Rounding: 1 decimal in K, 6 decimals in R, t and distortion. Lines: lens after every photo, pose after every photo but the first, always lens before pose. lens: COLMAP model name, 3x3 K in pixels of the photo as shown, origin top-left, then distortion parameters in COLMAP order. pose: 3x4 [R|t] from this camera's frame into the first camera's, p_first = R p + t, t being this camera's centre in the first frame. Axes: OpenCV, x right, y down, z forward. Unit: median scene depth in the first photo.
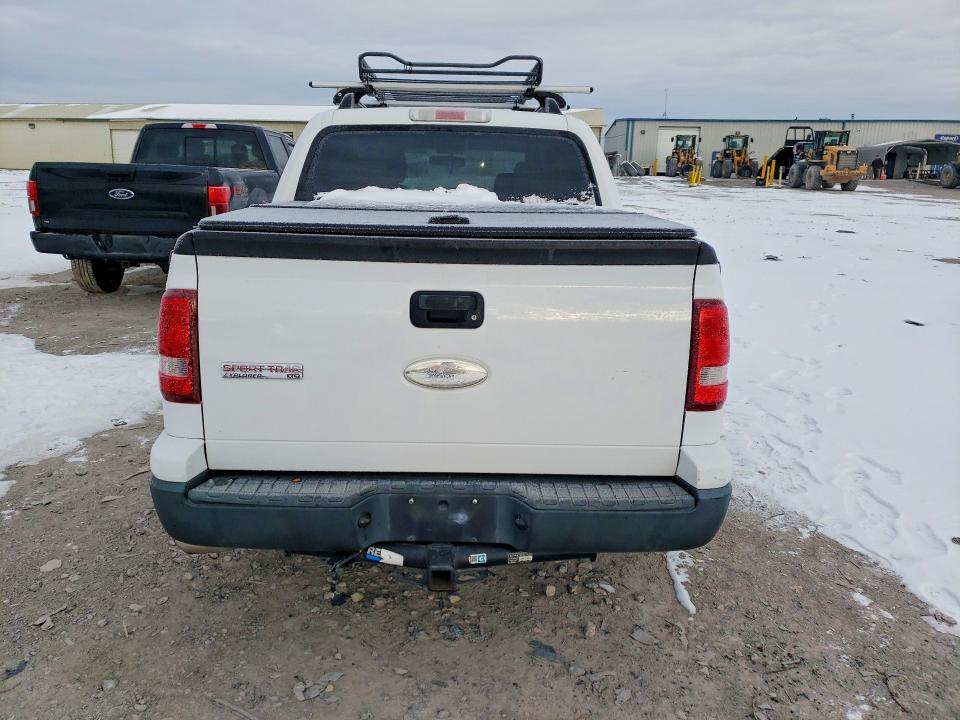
lens RADIAL K [[744.5, 0, 480.0], [0, 744.5, 360.0], [0, 0, 1]] dist [0.034764, 0.000840]
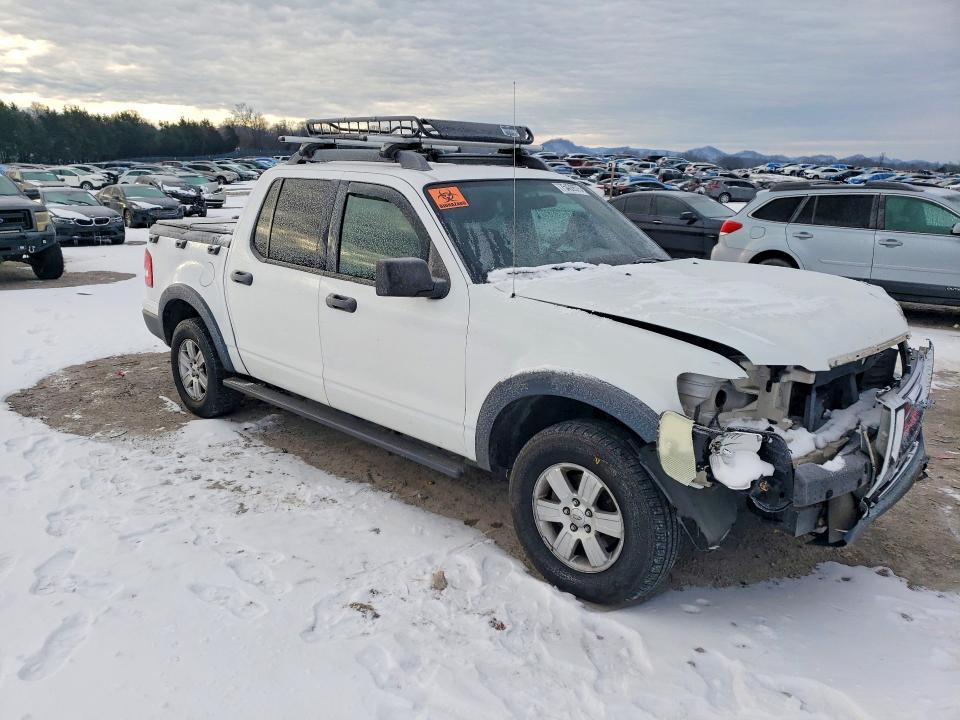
lens RADIAL K [[744.5, 0, 480.0], [0, 744.5, 360.0], [0, 0, 1]] dist [0.034764, 0.000840]
pose [[-0.724564, 0.140456, -0.674744, 0.878215], [-0.178200, 0.907544, 0.380274, -0.647070], [0.665771, 0.395772, -0.632545, 2.425502]]
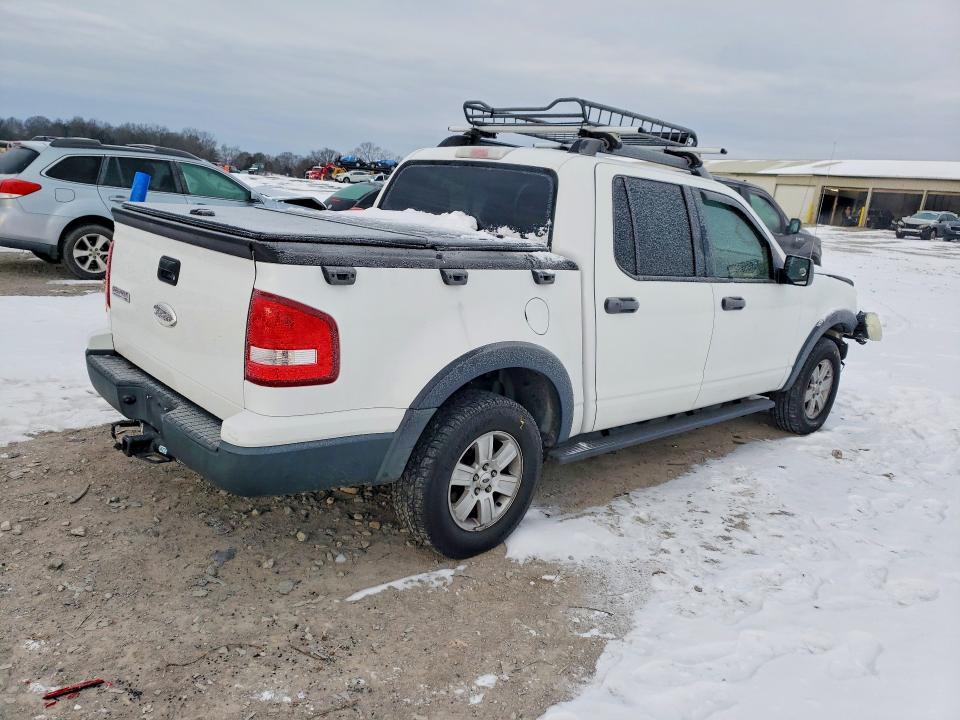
lens RADIAL K [[740.1, 0, 453.0], [0, 740.1, 377.1], [0, 0, 1]] dist [0.019944, -0.000098]
pose [[0.657811, 0.228564, -0.717666, 0.852246], [-0.260095, 0.963161, 0.068347, -0.068517], [0.706849, 0.141702, 0.693026, 0.250012]]
